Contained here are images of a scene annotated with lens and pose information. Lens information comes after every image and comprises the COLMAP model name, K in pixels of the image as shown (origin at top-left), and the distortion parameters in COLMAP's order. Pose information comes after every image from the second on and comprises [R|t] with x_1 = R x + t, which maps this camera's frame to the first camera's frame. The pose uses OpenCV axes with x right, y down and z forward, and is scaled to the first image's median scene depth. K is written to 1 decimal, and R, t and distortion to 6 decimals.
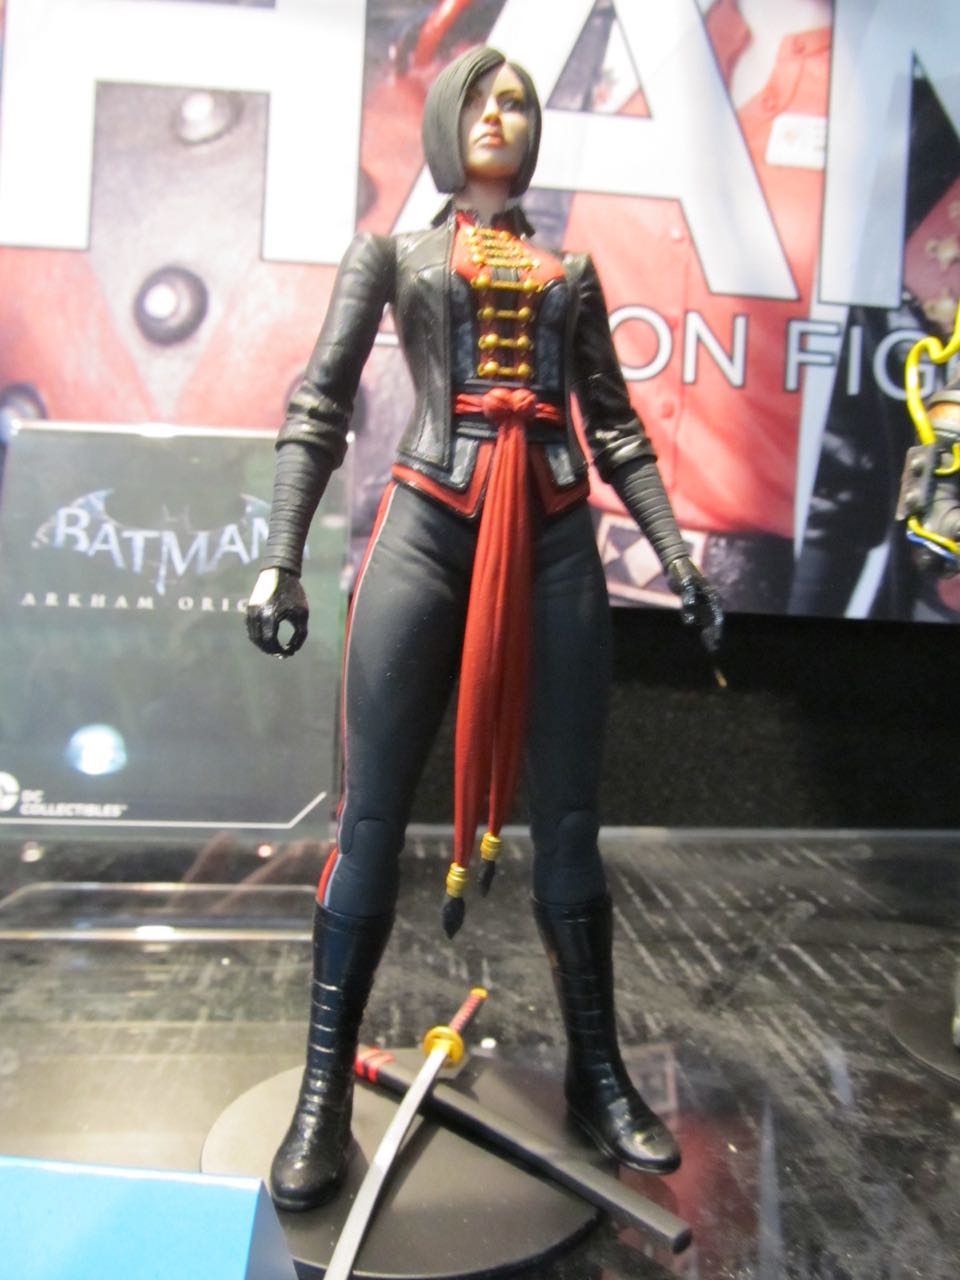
lens RADIAL K [[1089.1, 0, 480.0], [0, 1089.1, 640.0], [0, 0, 1]] dist [-0.049239, 0.000107]
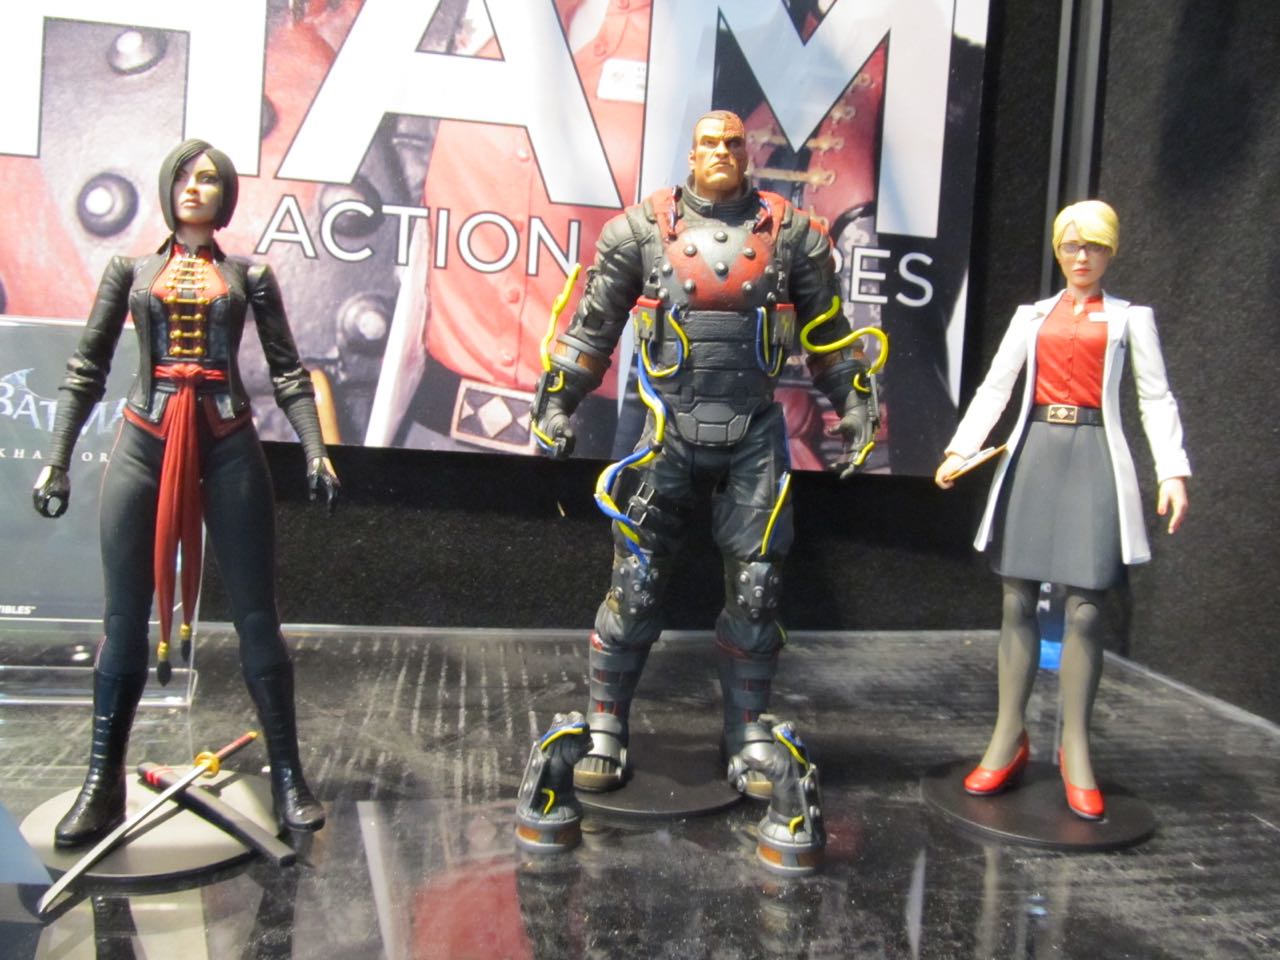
lens RADIAL K [[1108.8, 0, 640.0], [0, 1108.8, 480.0], [0, 0, 1]] dist [-0.042772, 0.005962]
pose [[0.997709, 0.014009, 0.066180, 0.493505], [-0.016200, 0.999334, 0.032699, -0.092432], [-0.065677, -0.033696, 0.997272, -0.609327]]
